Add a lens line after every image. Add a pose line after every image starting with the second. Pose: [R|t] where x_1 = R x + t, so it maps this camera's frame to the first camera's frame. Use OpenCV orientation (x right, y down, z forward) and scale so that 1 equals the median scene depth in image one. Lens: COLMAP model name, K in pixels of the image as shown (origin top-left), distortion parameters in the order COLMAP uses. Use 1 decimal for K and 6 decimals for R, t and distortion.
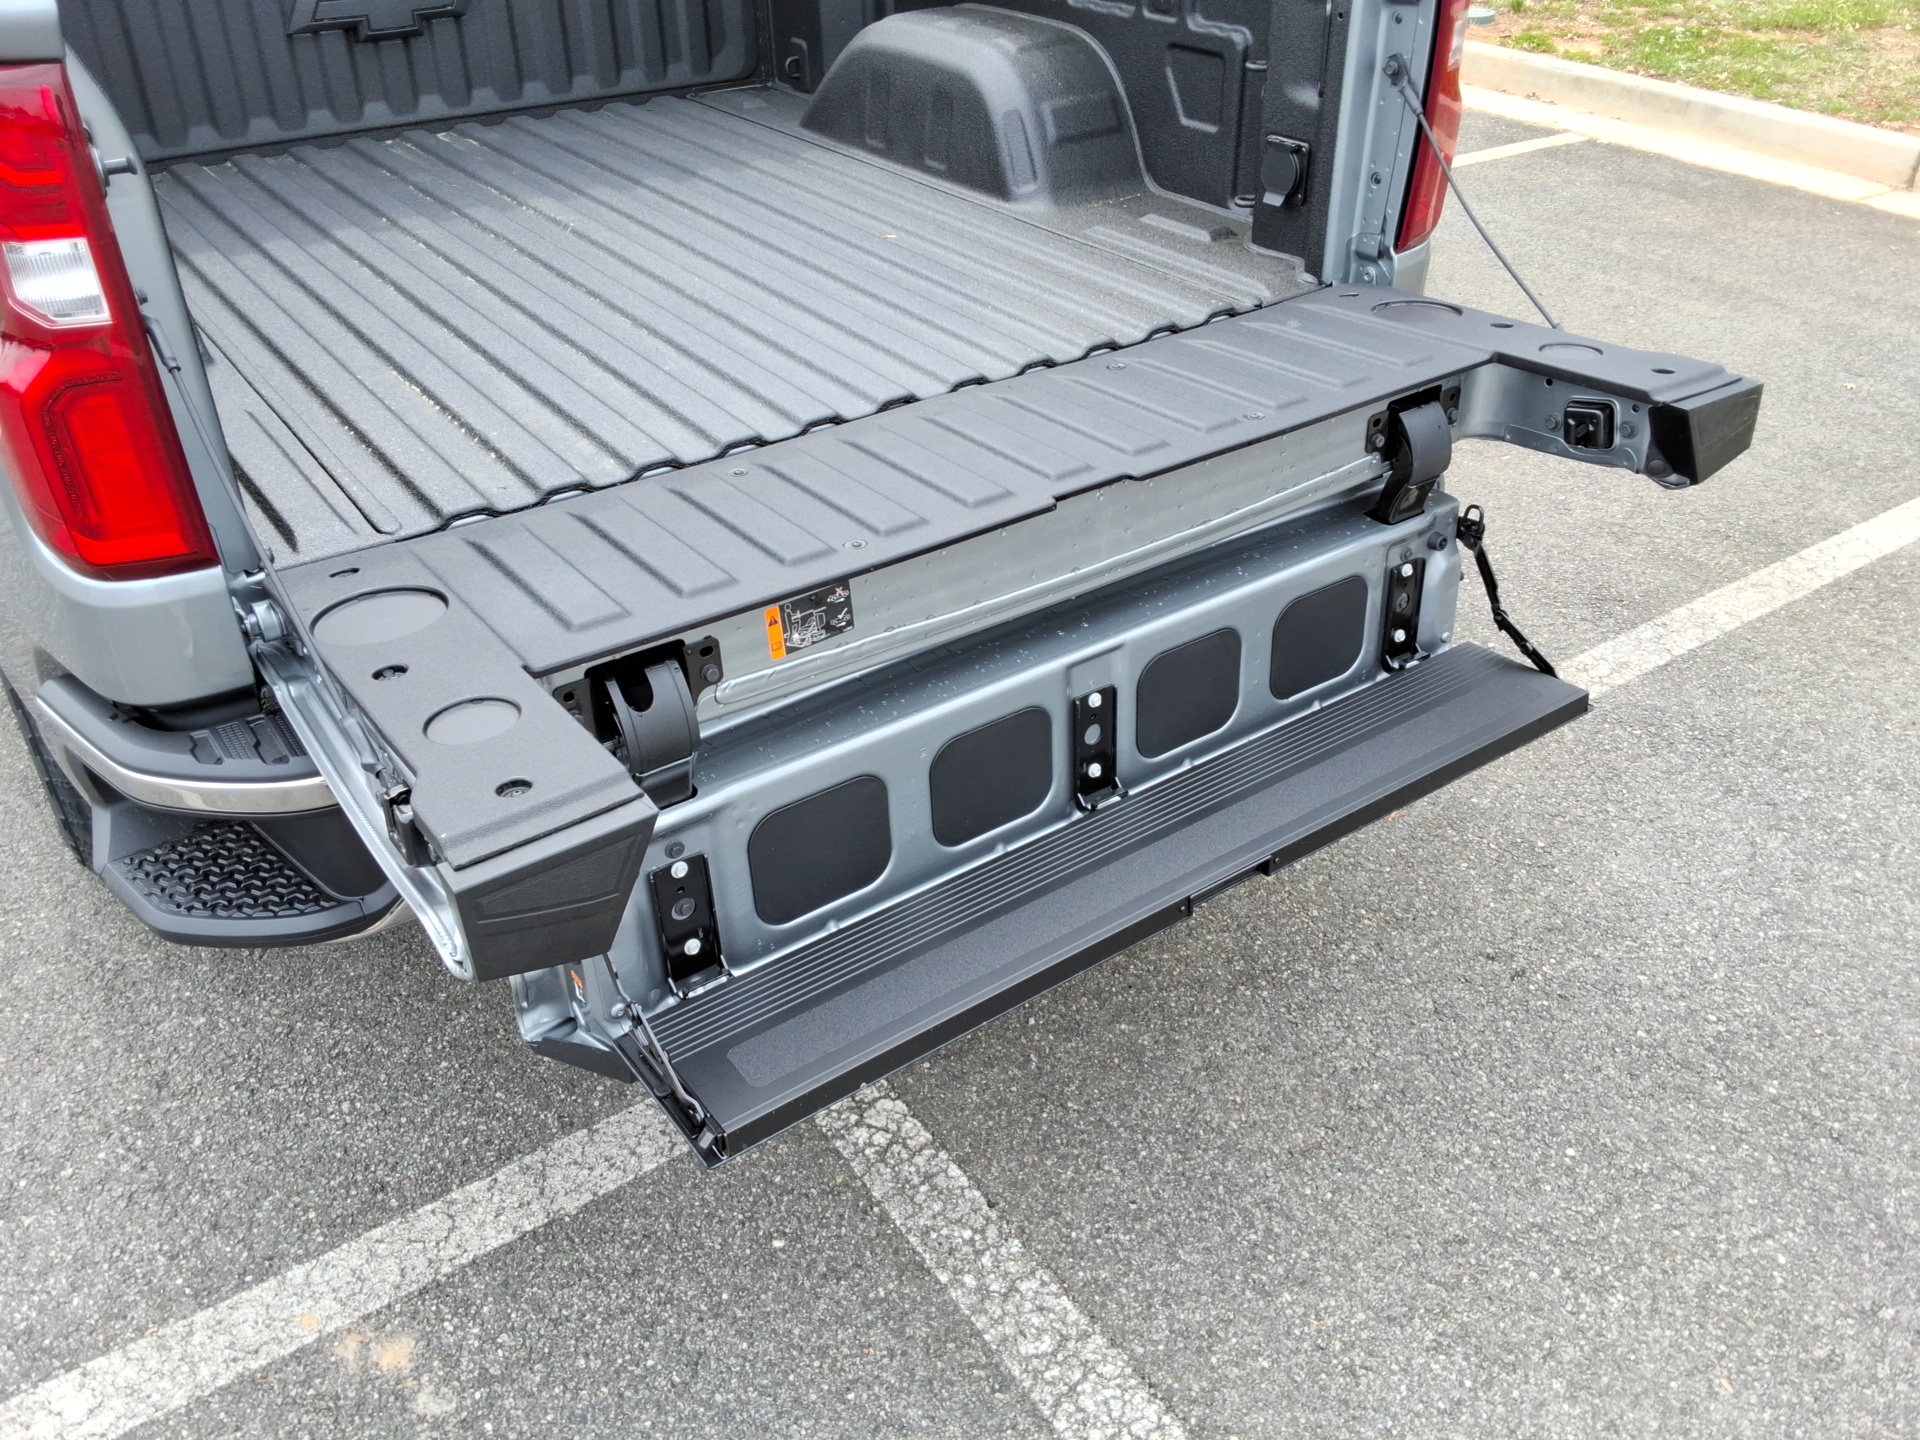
lens RADIAL K [[1540.5, 0, 989.5], [0, 1540.5, 697.7], [0, 0, 1]] dist [0.104399, -0.160943]
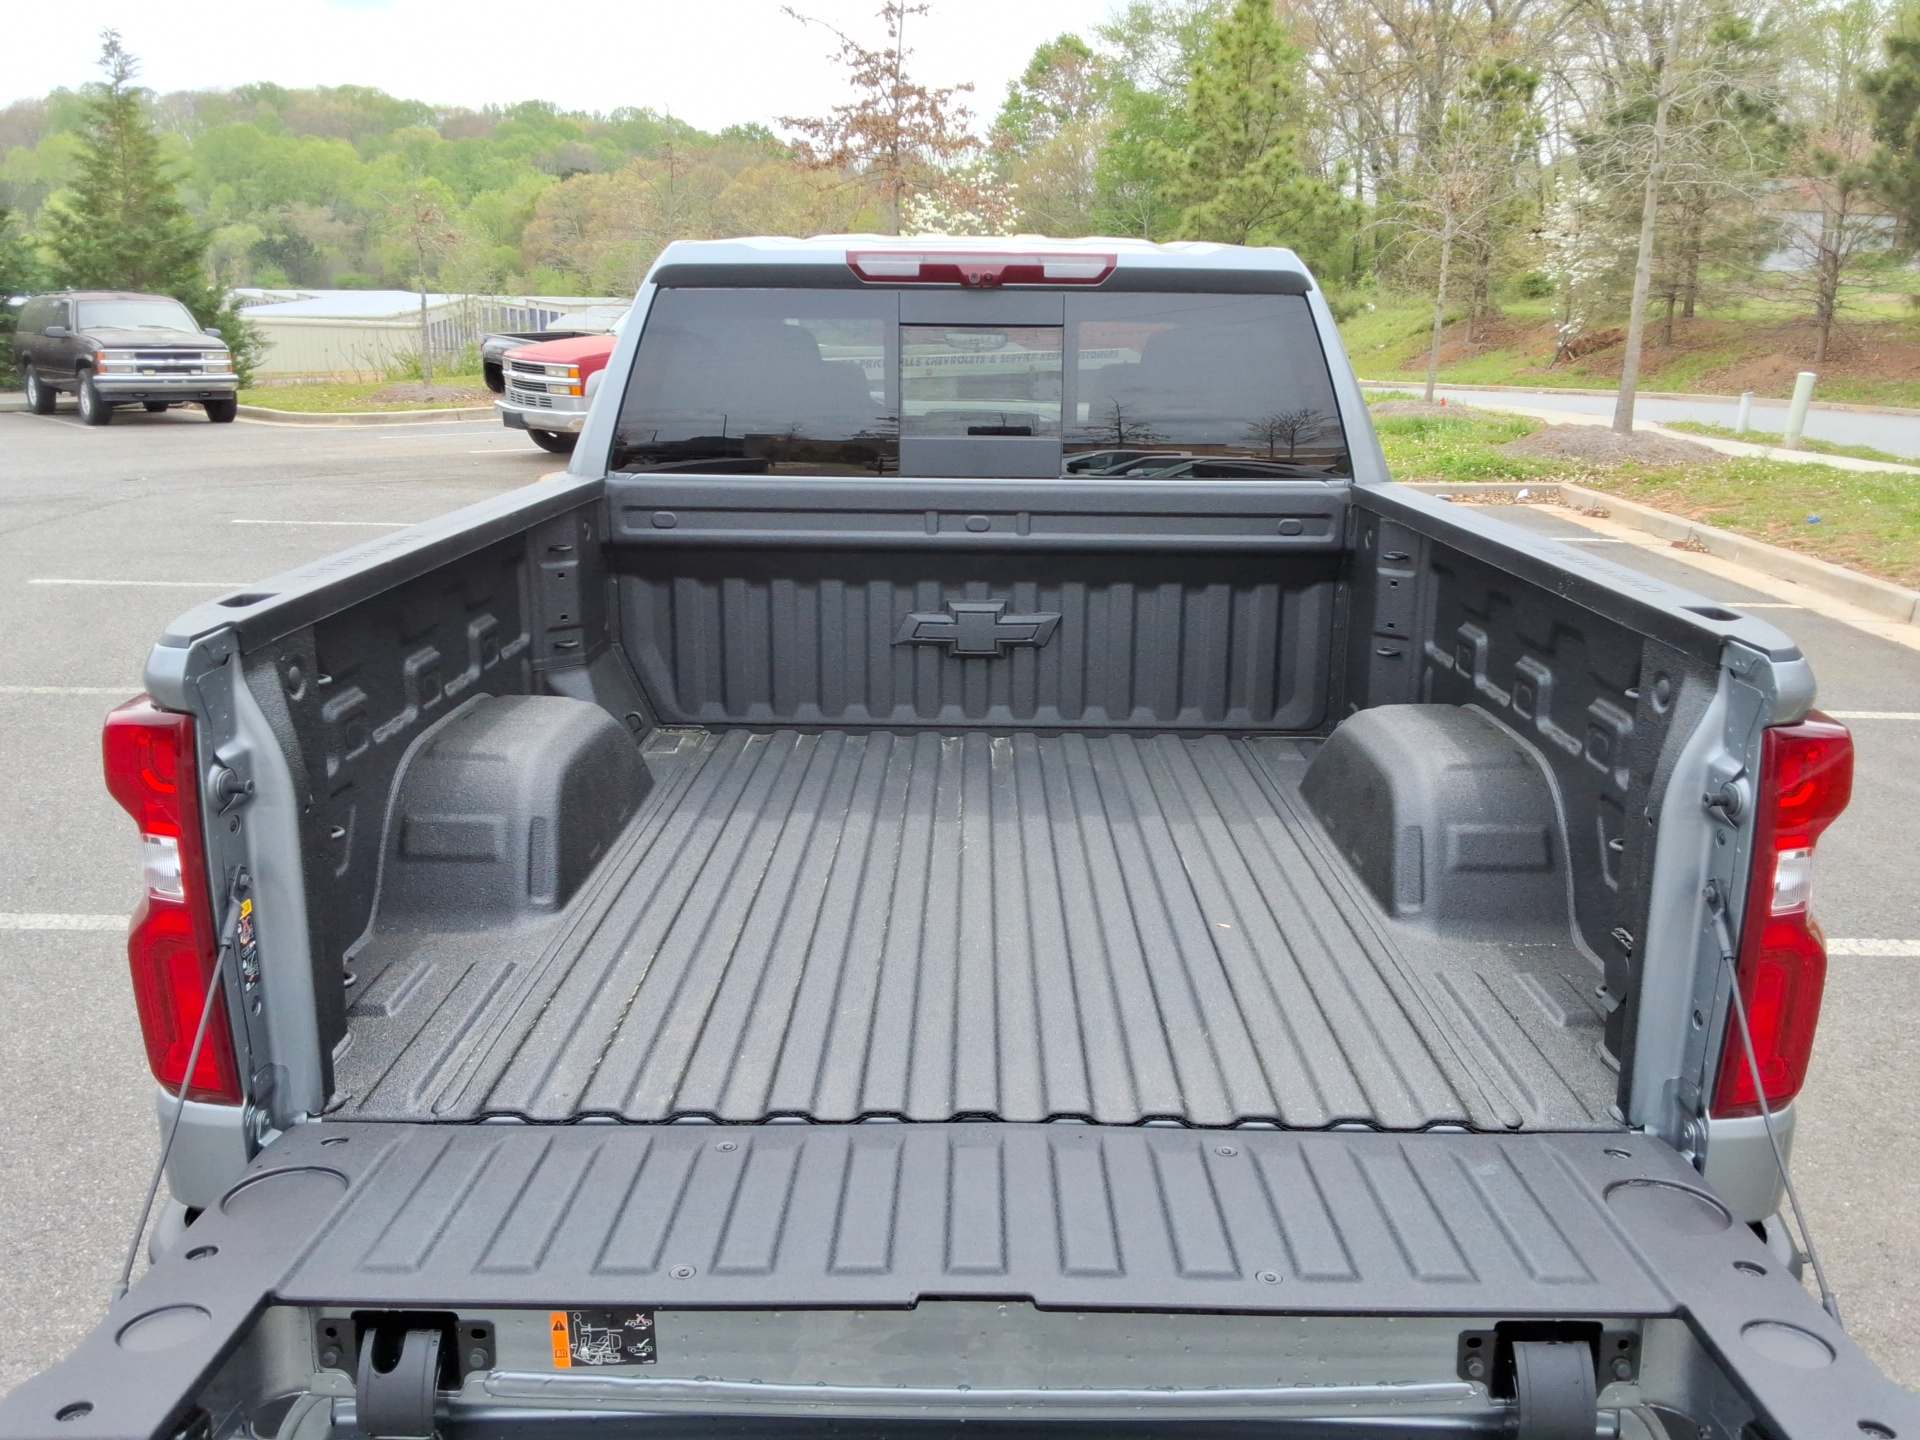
lens RADIAL K [[1540.5, 0, 971.4], [0, 1540.5, 705.3], [0, 0, 1]] dist [0.104399, -0.160943]
pose [[0.810041, 0.151123, -0.566565, 0.435013], [-0.328933, 0.916986, -0.225696, -0.209003], [0.485424, 0.369185, 0.792506, 0.168861]]
